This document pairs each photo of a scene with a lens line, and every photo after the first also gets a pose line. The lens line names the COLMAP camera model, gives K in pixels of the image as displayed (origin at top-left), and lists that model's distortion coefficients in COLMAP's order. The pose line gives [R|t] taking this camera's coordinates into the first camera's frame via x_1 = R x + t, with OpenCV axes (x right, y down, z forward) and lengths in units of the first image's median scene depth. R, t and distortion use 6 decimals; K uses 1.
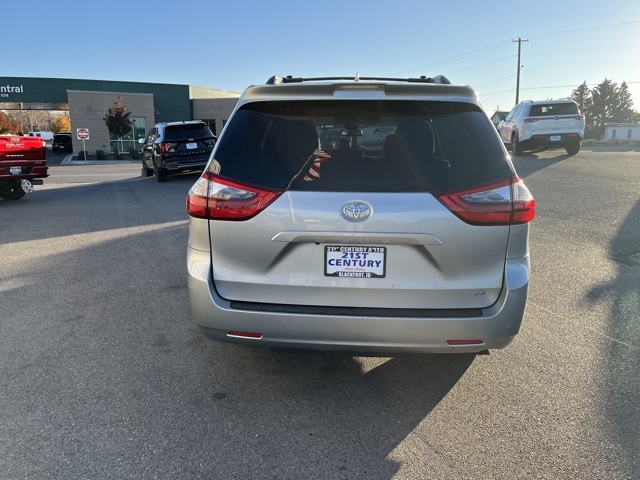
lens RADIAL K [[494.1, 0, 312.8], [0, 494.1, 236.8], [0, 0, 1]] dist [0.025531, -0.007394]
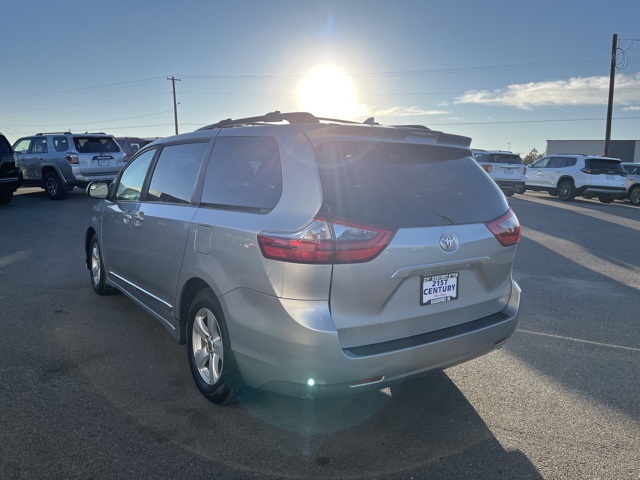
lens RADIAL K [[485.8, 0, 312.2], [0, 485.8, 245.8], [0, 0, 1]] dist [0.039295, -0.004632]
pose [[0.777083, -0.082335, 0.623989, -0.809091], [0.105562, 0.994413, -0.000250, -0.074205], [-0.620482, 0.066064, 0.781433, 0.319725]]
